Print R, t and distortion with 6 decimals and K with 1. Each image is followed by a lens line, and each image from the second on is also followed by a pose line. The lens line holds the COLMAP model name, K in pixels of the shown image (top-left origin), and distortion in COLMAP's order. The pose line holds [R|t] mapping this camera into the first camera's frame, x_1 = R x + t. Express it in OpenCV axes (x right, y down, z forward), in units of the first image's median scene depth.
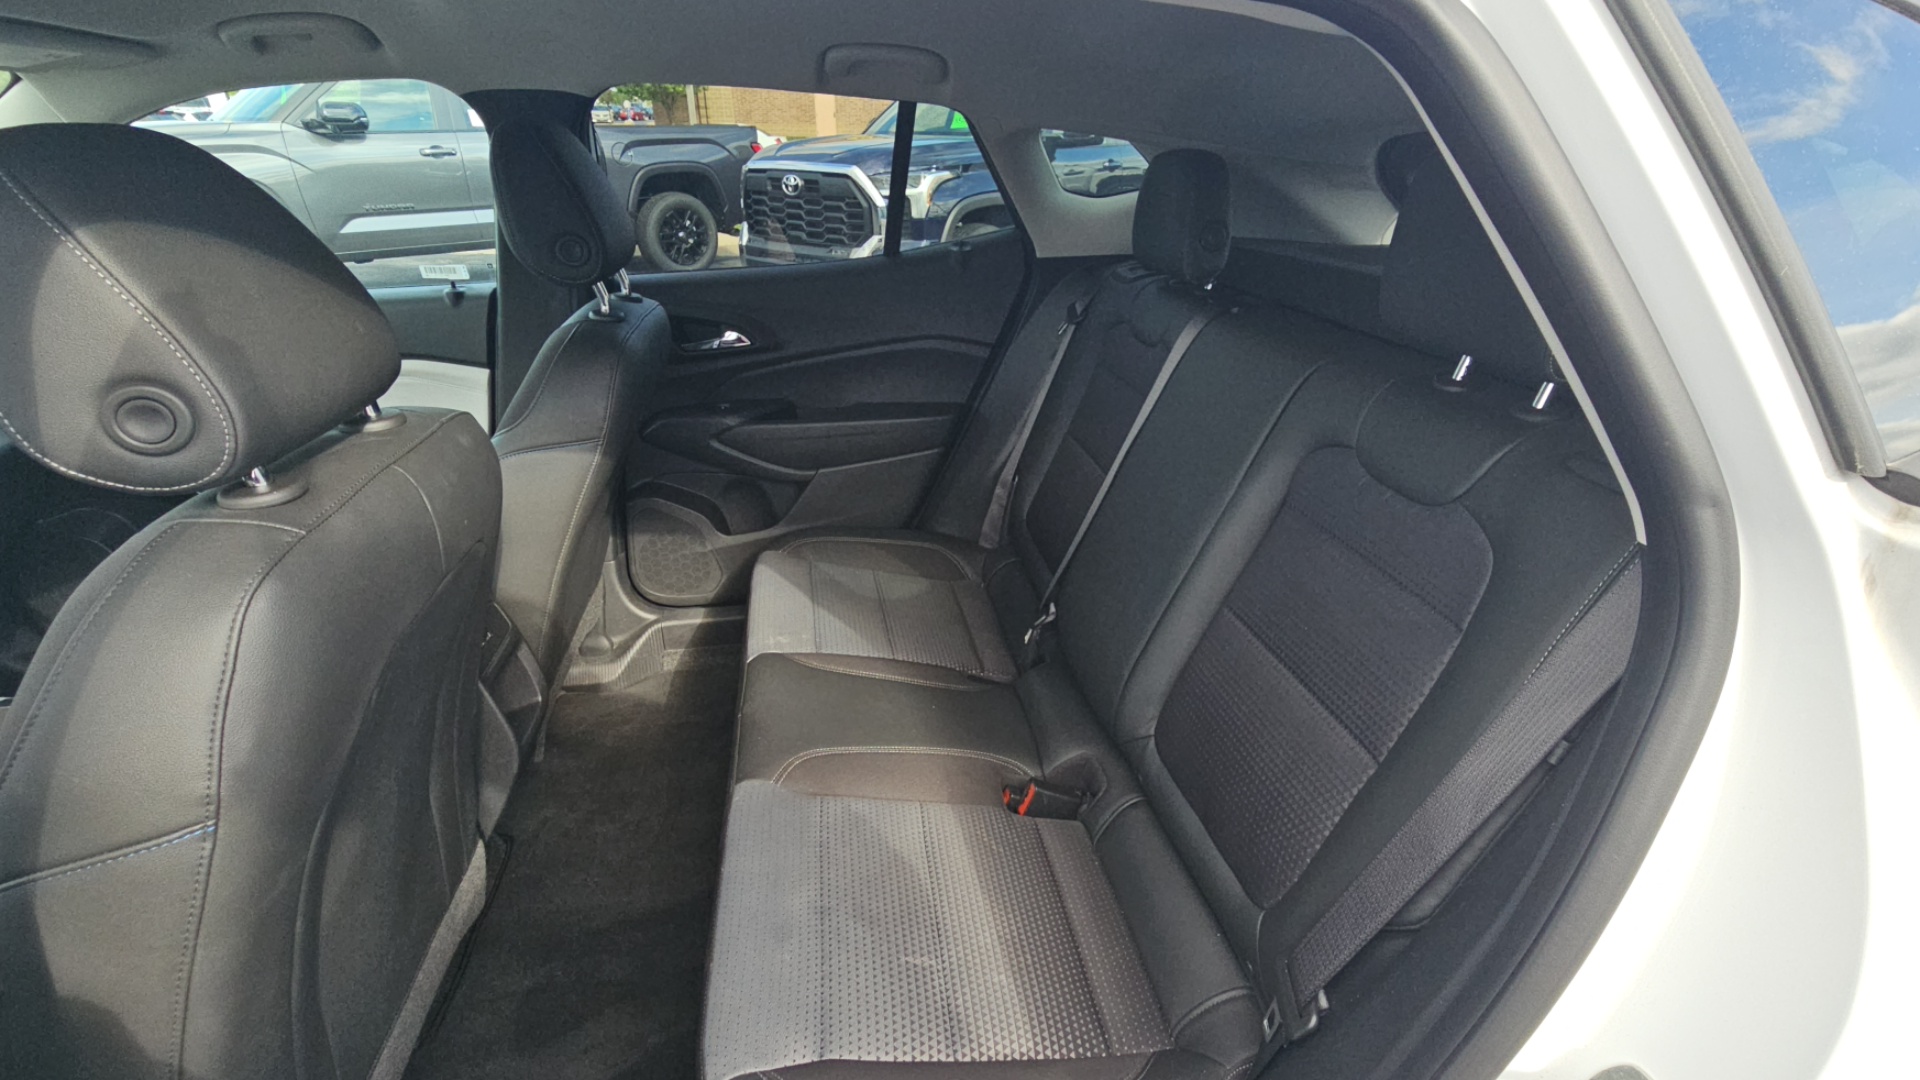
lens RADIAL K [[856.3, 0, 983.2], [0, 856.3, 544.1], [0, 0, 1]] dist [0.001685, -0.000488]
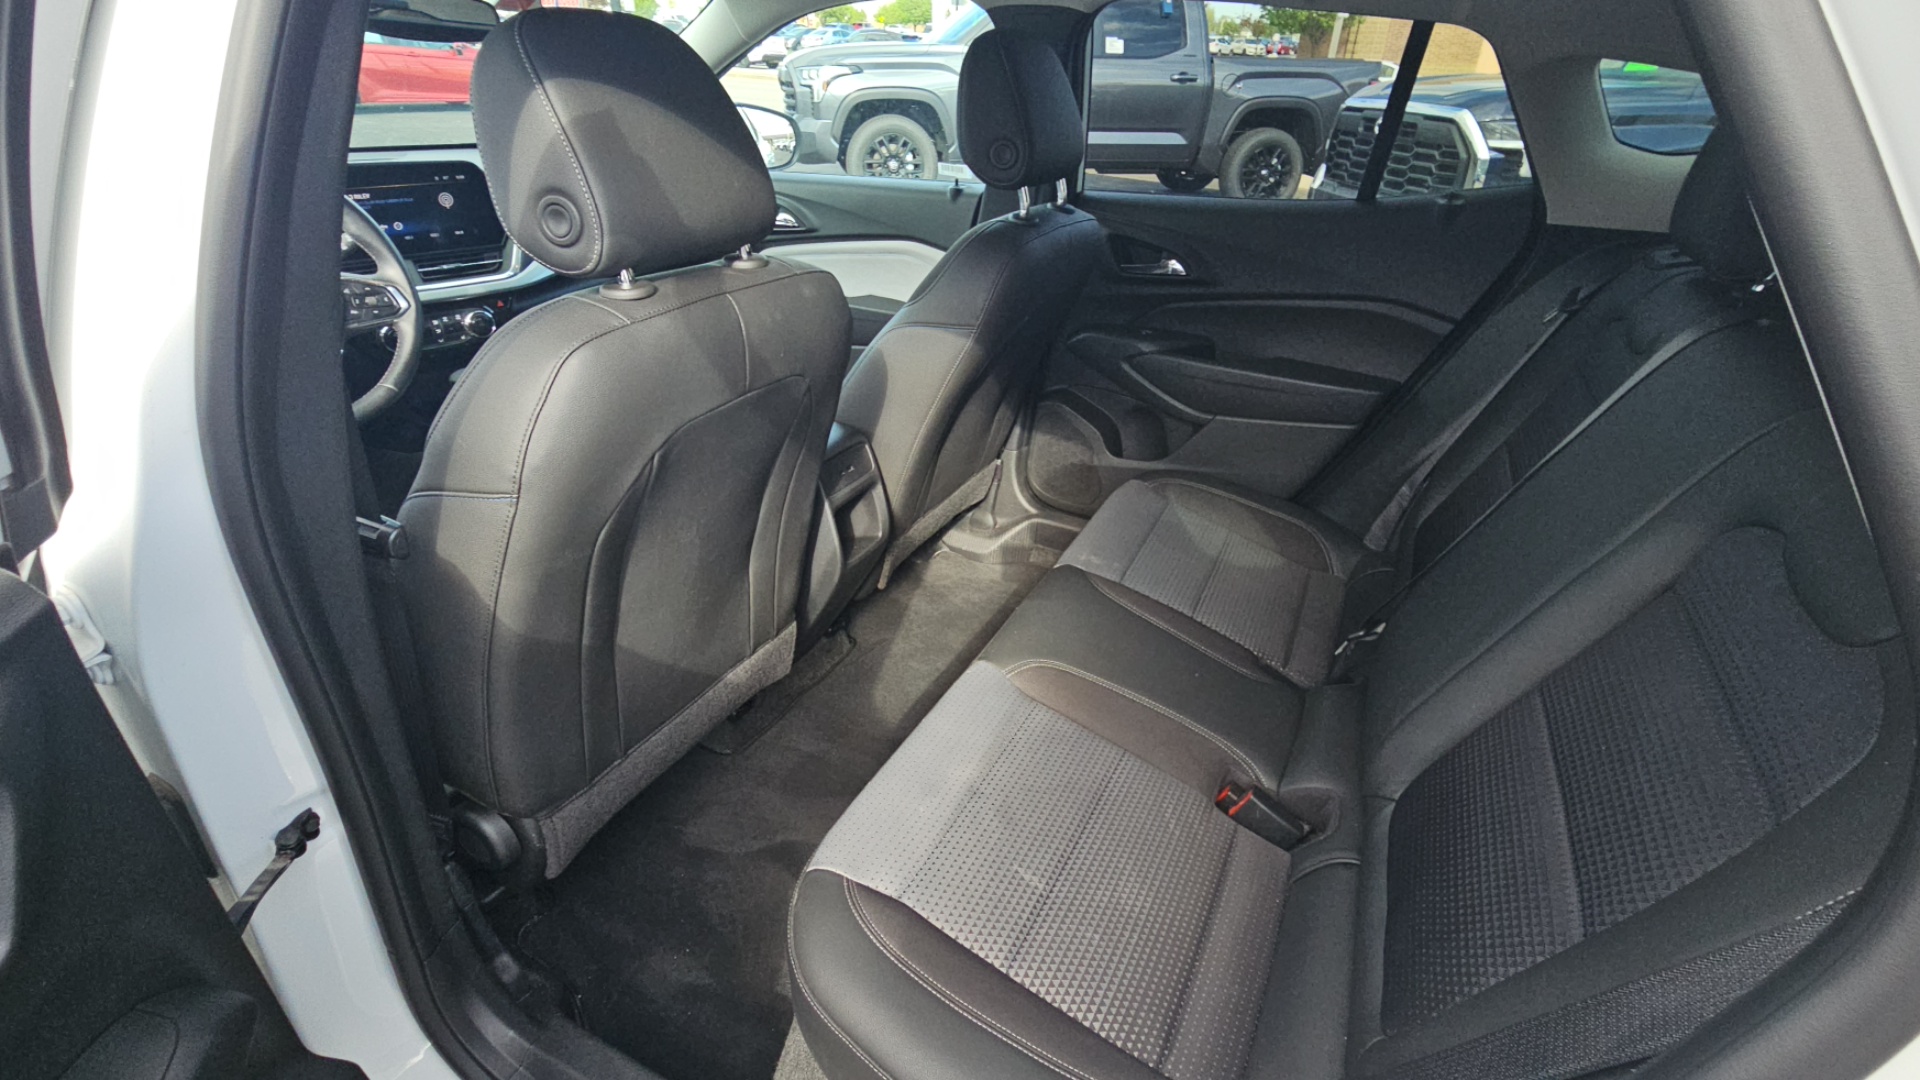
lens RADIAL K [[855.8, 0, 981.9], [0, 855.8, 546.6], [0, 0, 1]] dist [0.004318, -0.005292]
pose [[0.799871, 0.318307, -0.508809, 0.135078], [-0.286441, 0.947453, 0.142421, -0.008605], [0.527407, 0.031825, 0.849017, 0.043520]]
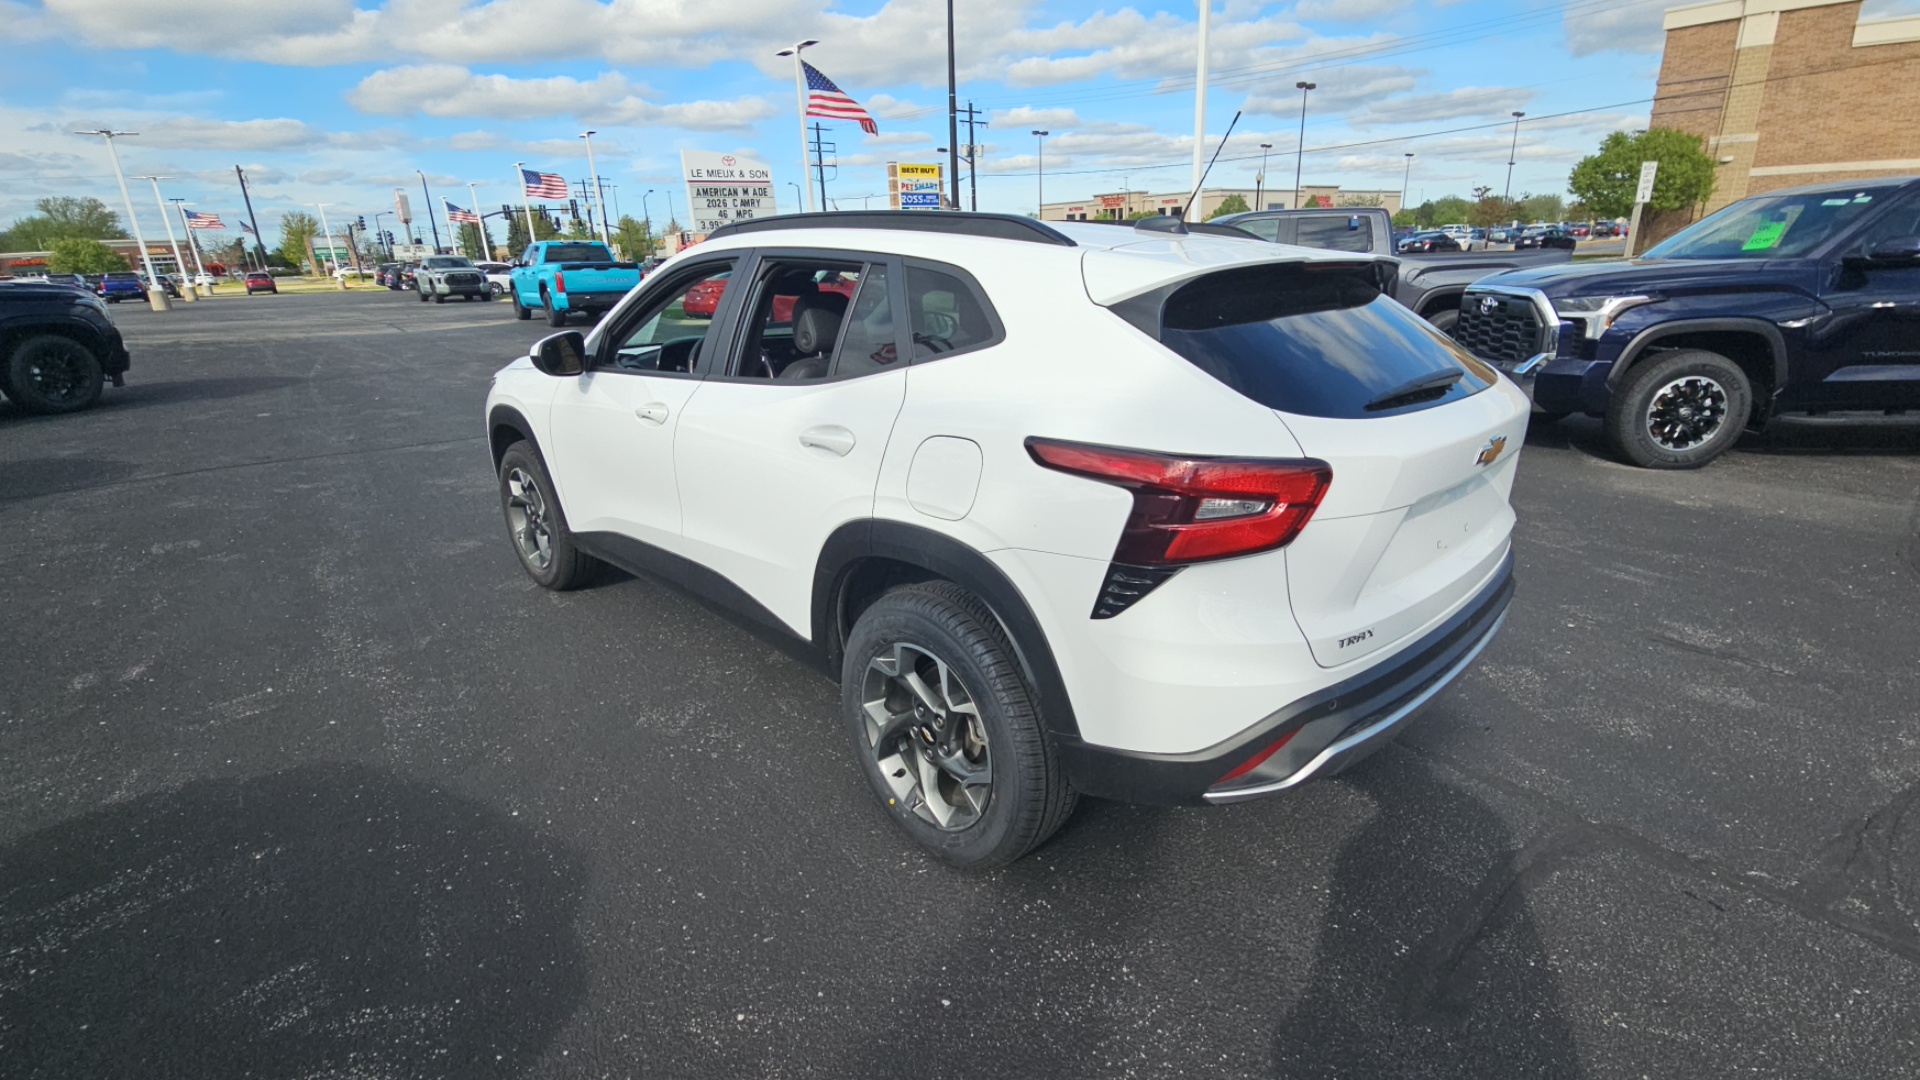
lens RADIAL K [[855.8, 0, 981.9], [0, 855.8, 546.6], [0, 0, 1]] dist [0.004318, -0.005292]
pose [[0.551476, 0.242254, -0.798240, 1.330690], [-0.333317, 0.941188, 0.055360, 0.128188], [0.764705, 0.235538, 0.599790, -0.368602]]
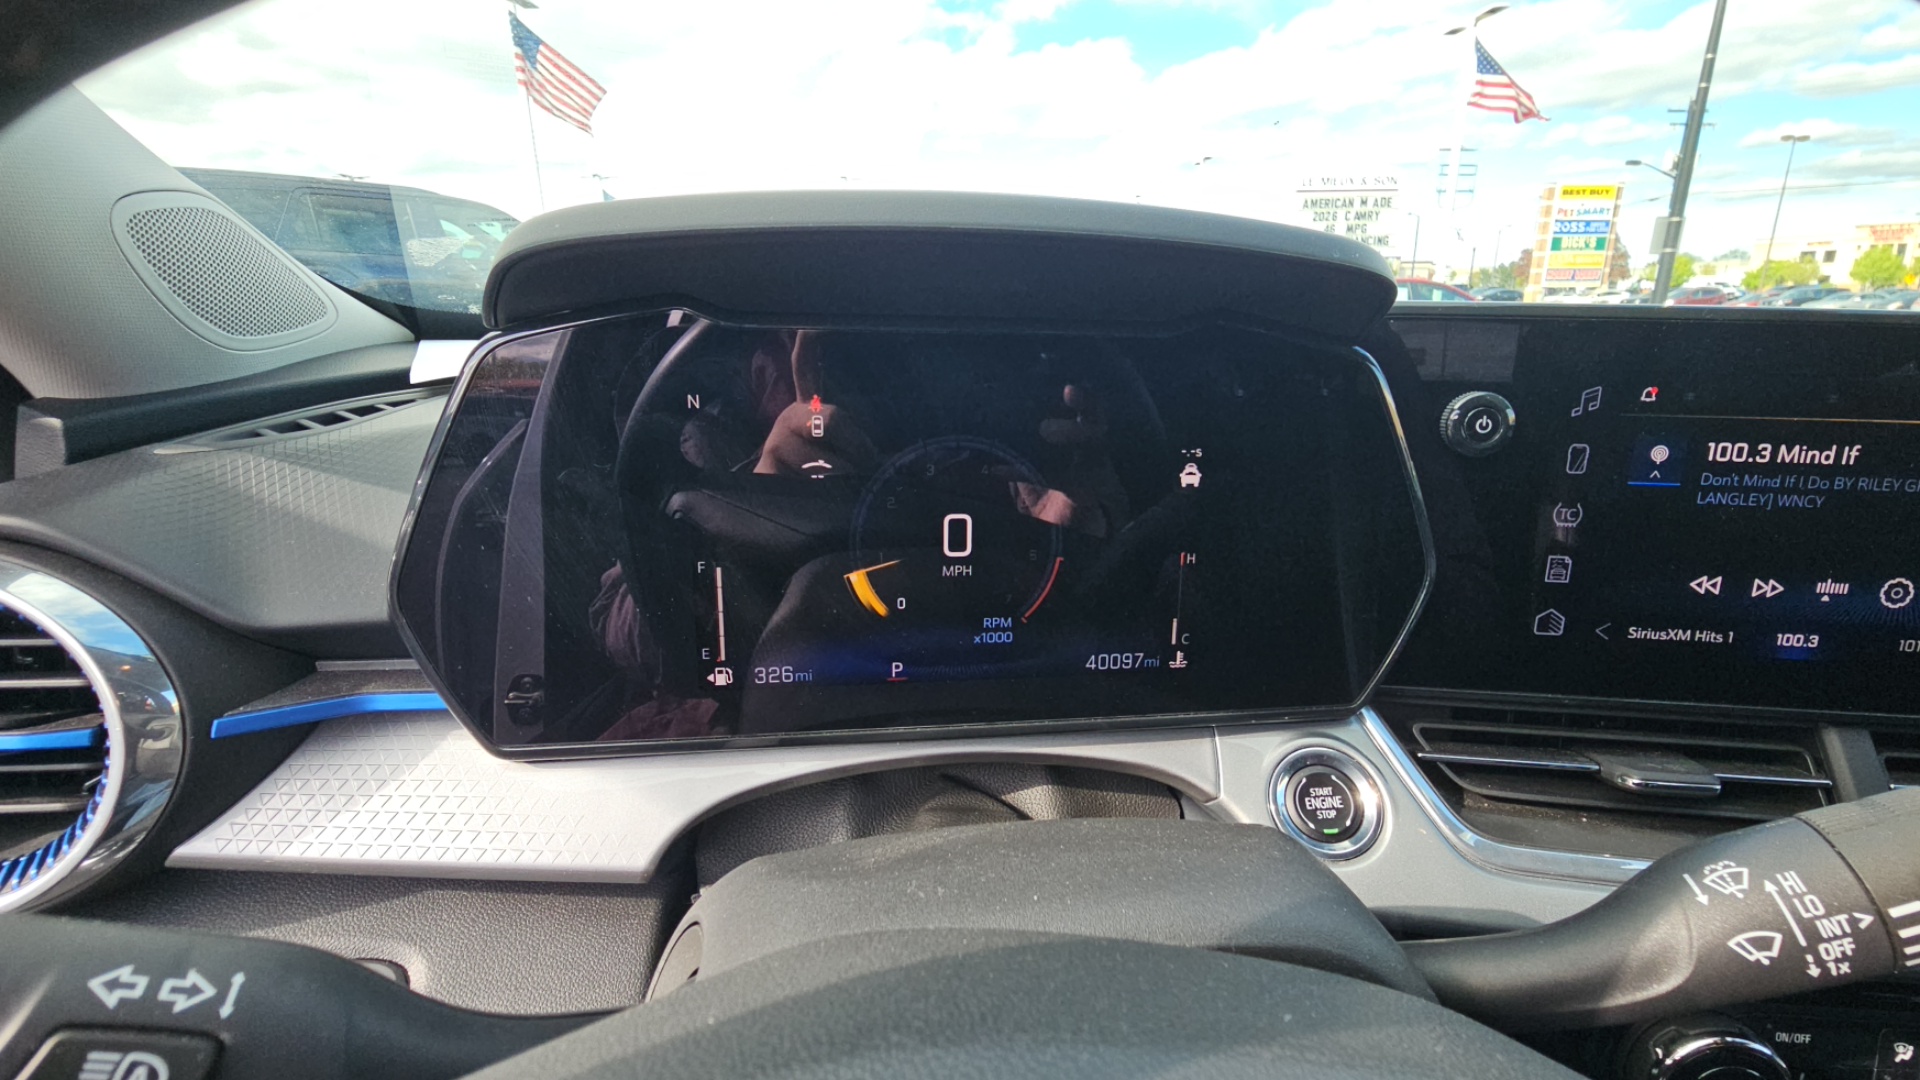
lens RADIAL K [[864.3, 0, 981.3], [0, 864.3, 544.5], [0, 0, 1]] dist [0.002437, -0.000172]
pose [[-0.049388, 0.259219, -0.964555, -0.676048], [-0.438358, 0.862123, 0.254136, 0.007021], [0.897442, 0.435372, 0.071052, 0.255486]]
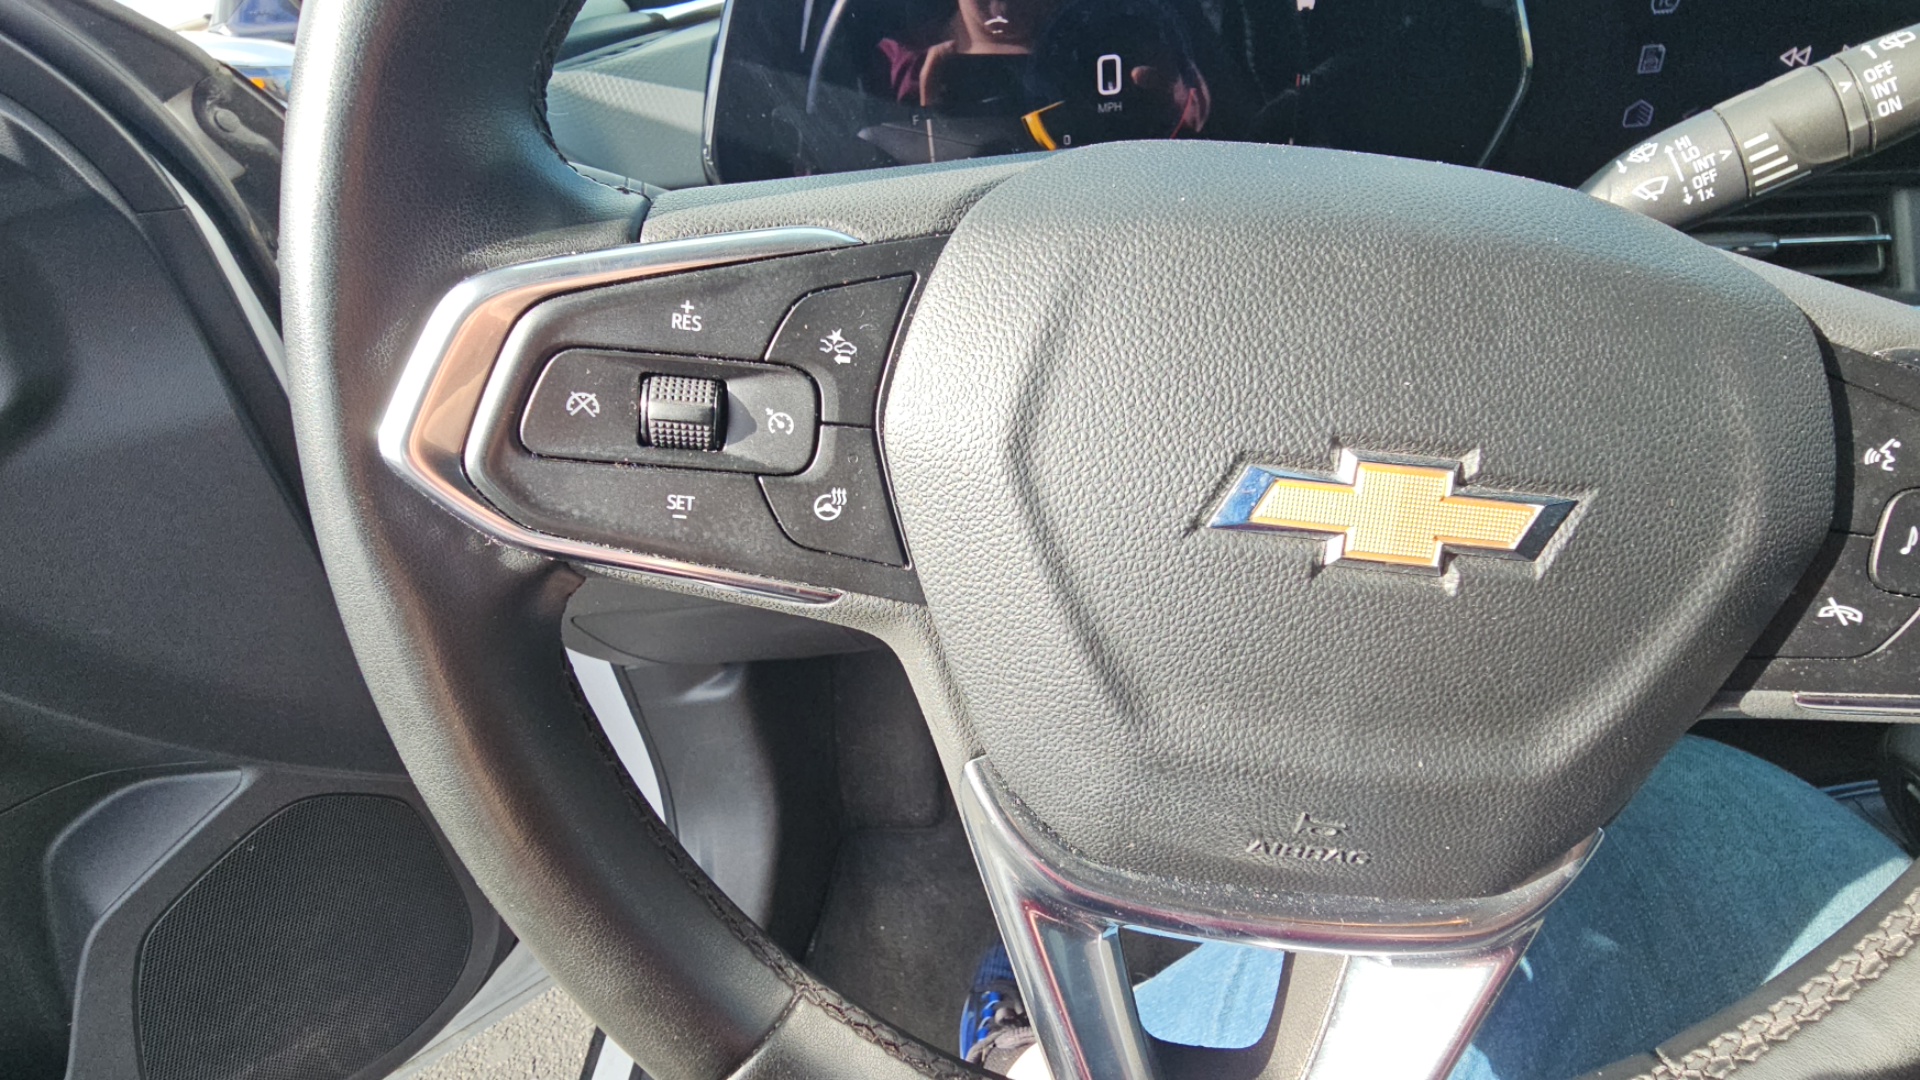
lens RADIAL K [[872.8, 0, 977.1], [0, 872.8, 544.2], [0, 0, 1]] dist [0.017293, -0.013082]
pose [[-0.176786, 0.524106, -0.833102, -0.591614], [-0.324803, 0.767952, 0.552044, 0.031223], [0.929112, 0.368187, 0.034468, 0.267701]]
